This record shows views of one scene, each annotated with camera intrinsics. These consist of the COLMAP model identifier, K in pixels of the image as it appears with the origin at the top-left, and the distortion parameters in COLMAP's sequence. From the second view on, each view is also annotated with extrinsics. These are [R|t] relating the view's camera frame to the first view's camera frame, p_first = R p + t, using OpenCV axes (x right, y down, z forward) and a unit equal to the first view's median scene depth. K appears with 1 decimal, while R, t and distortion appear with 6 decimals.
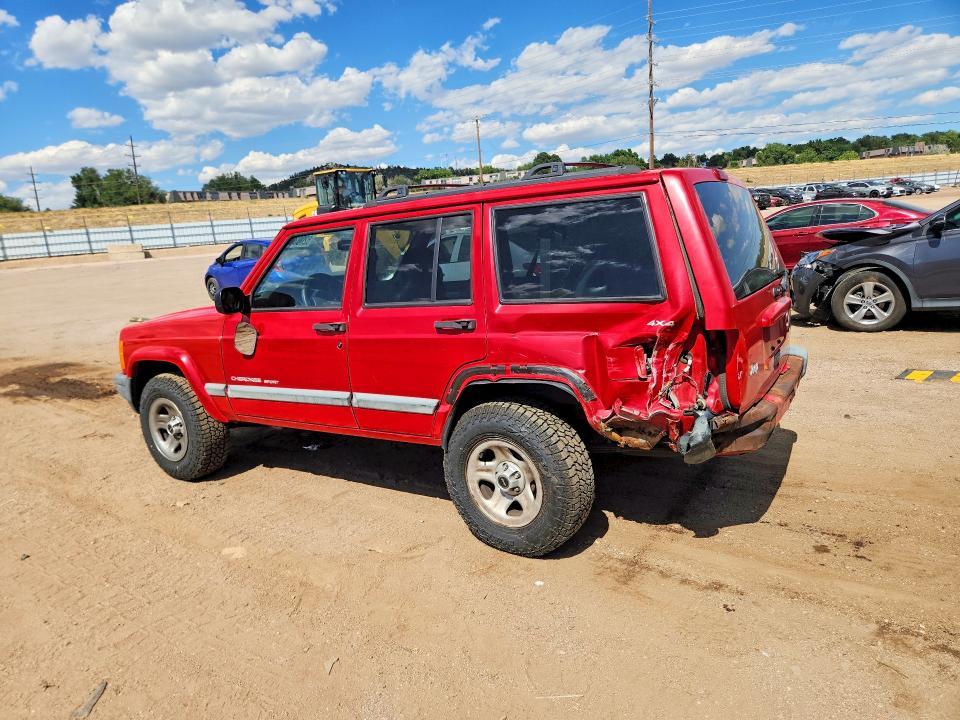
lens RADIAL K [[681.3, 0, 480.0], [0, 681.3, 360.0], [0, 0, 1]] dist [0.002689, 0.001073]
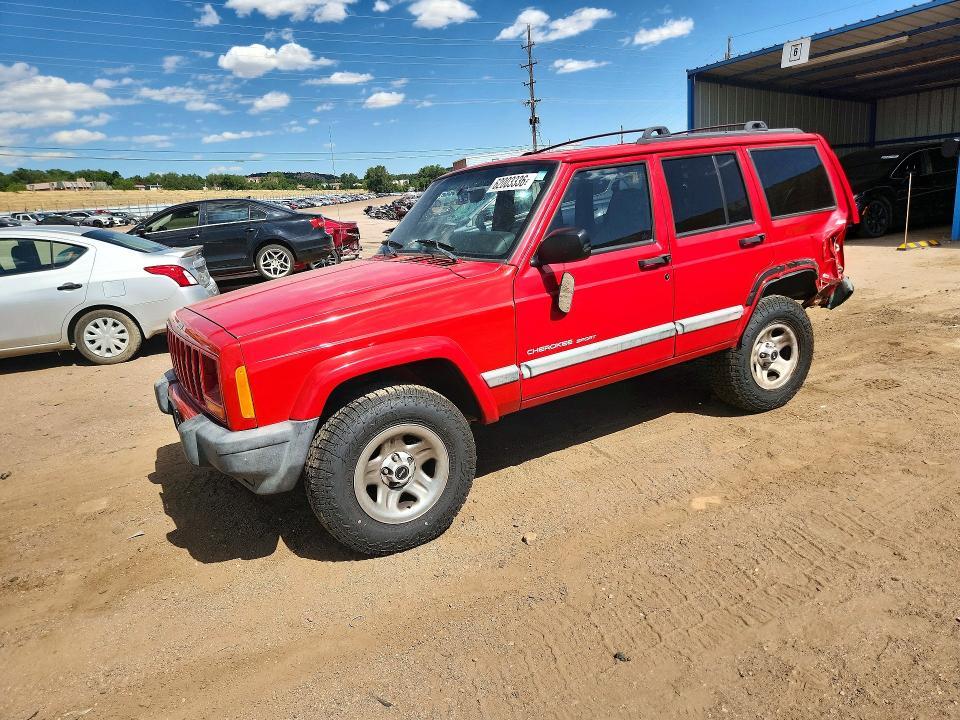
lens RADIAL K [[661.8, 0, 480.0], [0, 661.8, 360.0], [0, 0, 1]] dist [0.029203, -0.003778]
pose [[0.433428, -0.180716, 0.882883, -0.098883], [0.224091, 0.970528, 0.088645, -0.004155], [-0.872882, 0.159425, 0.461151, 0.065092]]
